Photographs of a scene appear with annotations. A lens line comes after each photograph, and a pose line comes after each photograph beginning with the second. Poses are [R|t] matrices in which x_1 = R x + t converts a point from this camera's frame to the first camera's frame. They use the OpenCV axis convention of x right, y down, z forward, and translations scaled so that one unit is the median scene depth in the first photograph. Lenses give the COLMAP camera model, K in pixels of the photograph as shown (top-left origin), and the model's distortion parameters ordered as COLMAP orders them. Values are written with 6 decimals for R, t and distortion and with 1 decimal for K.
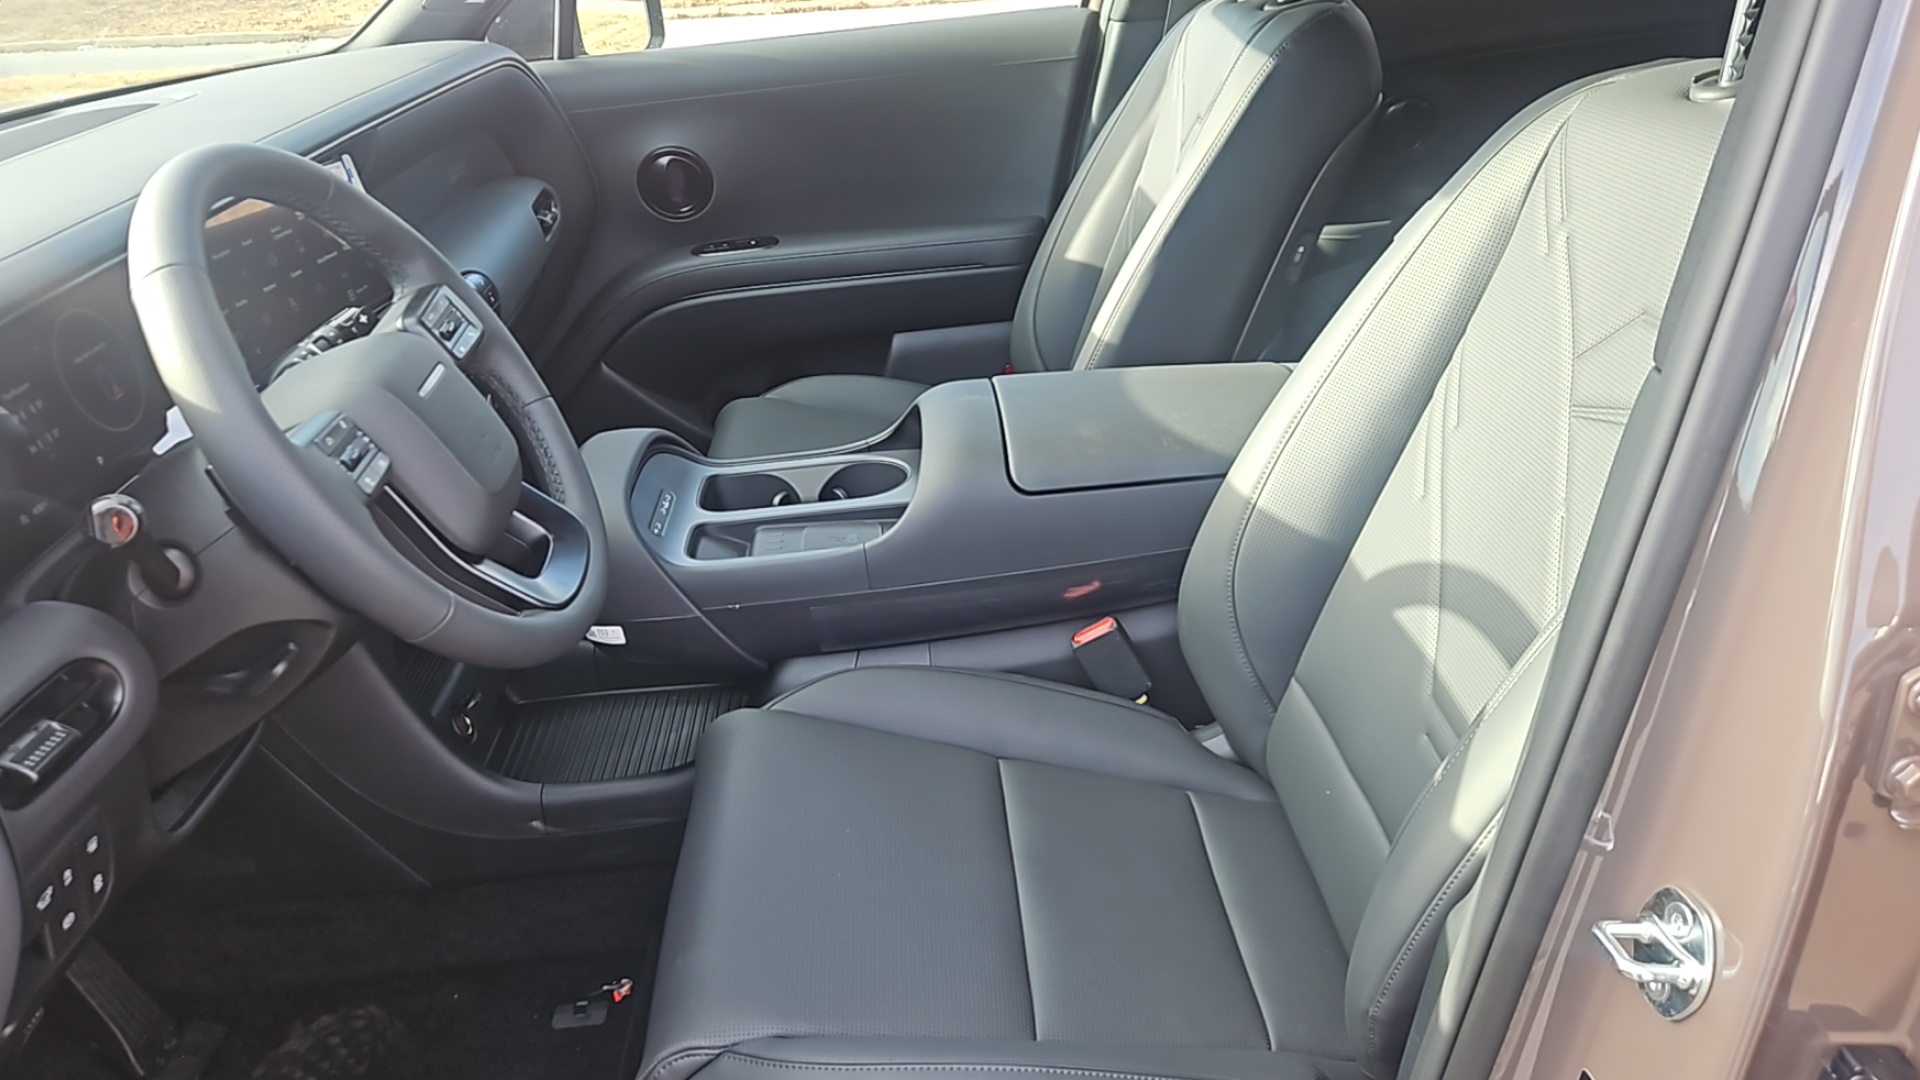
lens RADIAL K [[1415.2, 0, 966.4], [0, 1415.2, 546.4], [0, 0, 1]] dist [0.066378, -0.025581]
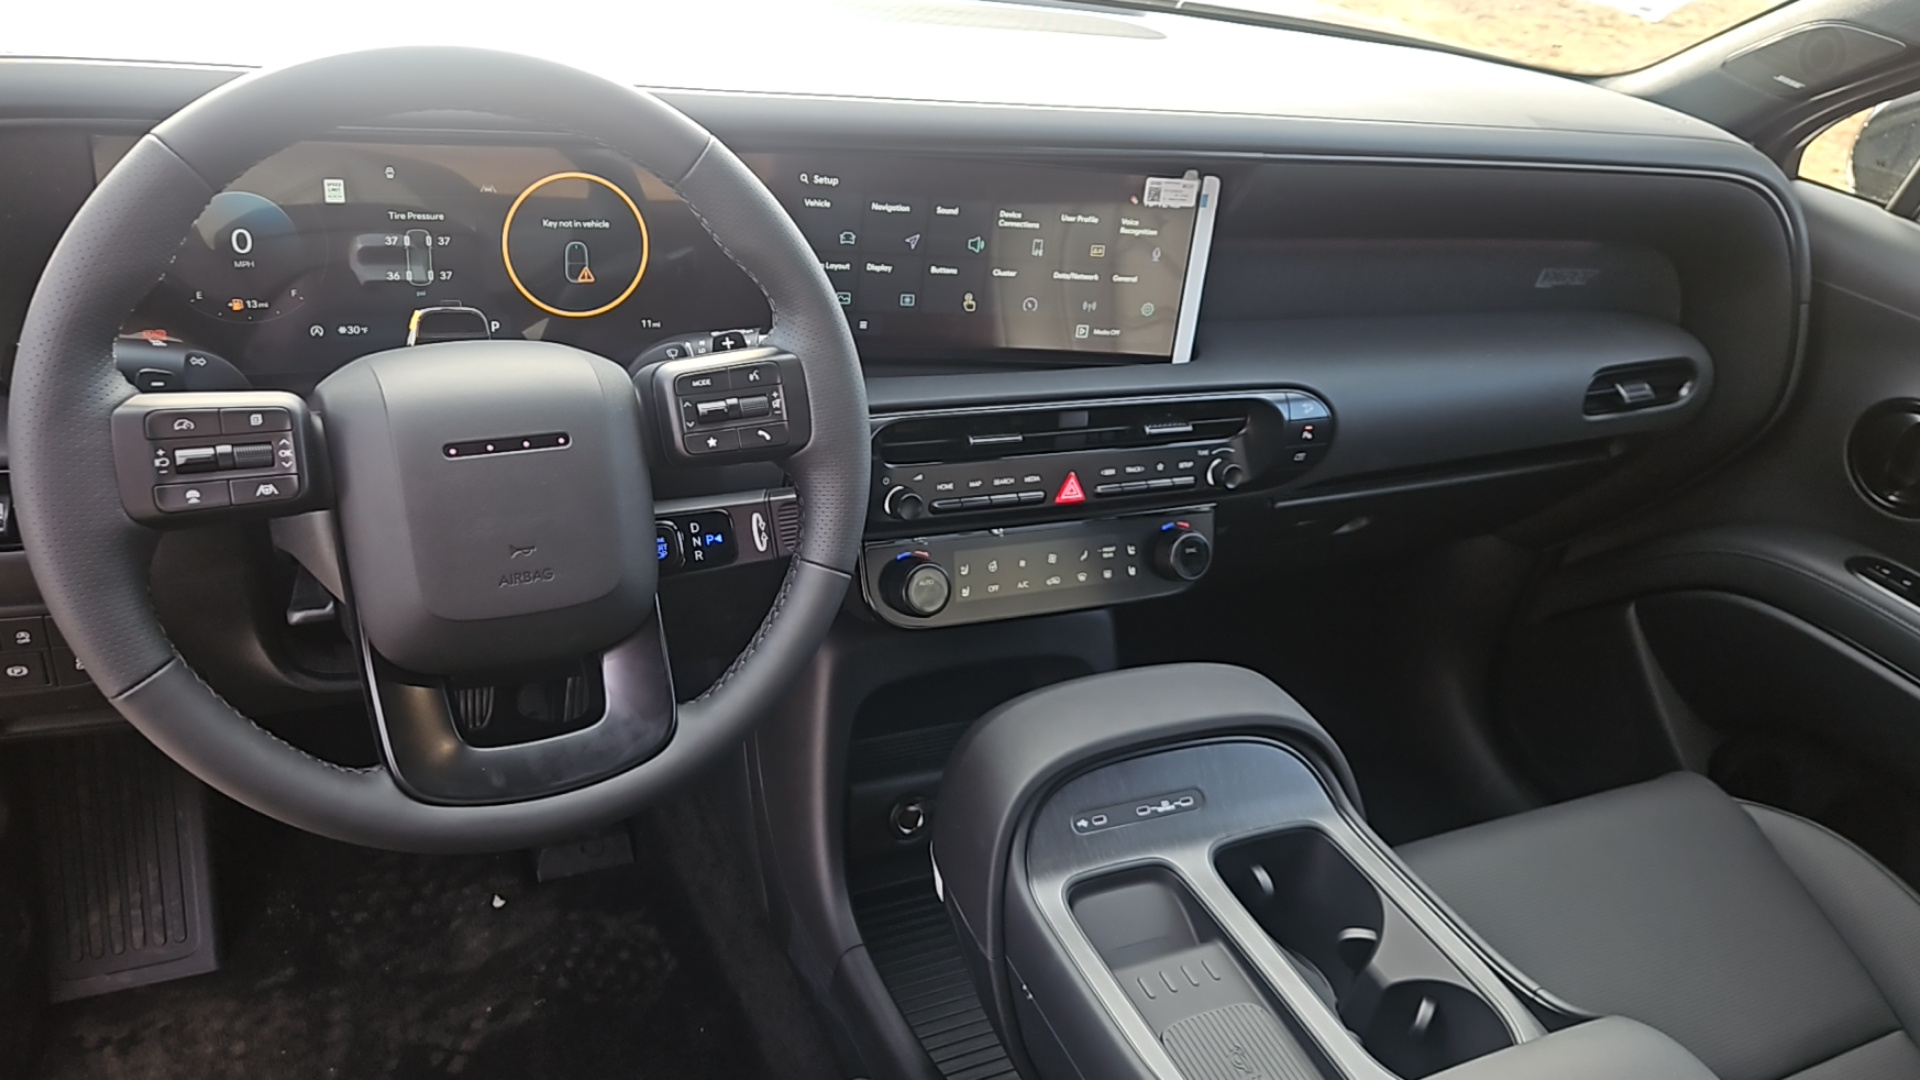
lens RADIAL K [[1415.2, 0, 966.3], [0, 1415.2, 537.2], [0, 0, 1]] dist [0.066378, -0.025581]
pose [[0.372912, 0.584552, -0.720580, 0.156931], [-0.571451, 0.756527, 0.317978, -0.284113], [0.731013, 0.293198, 0.616161, 0.489579]]
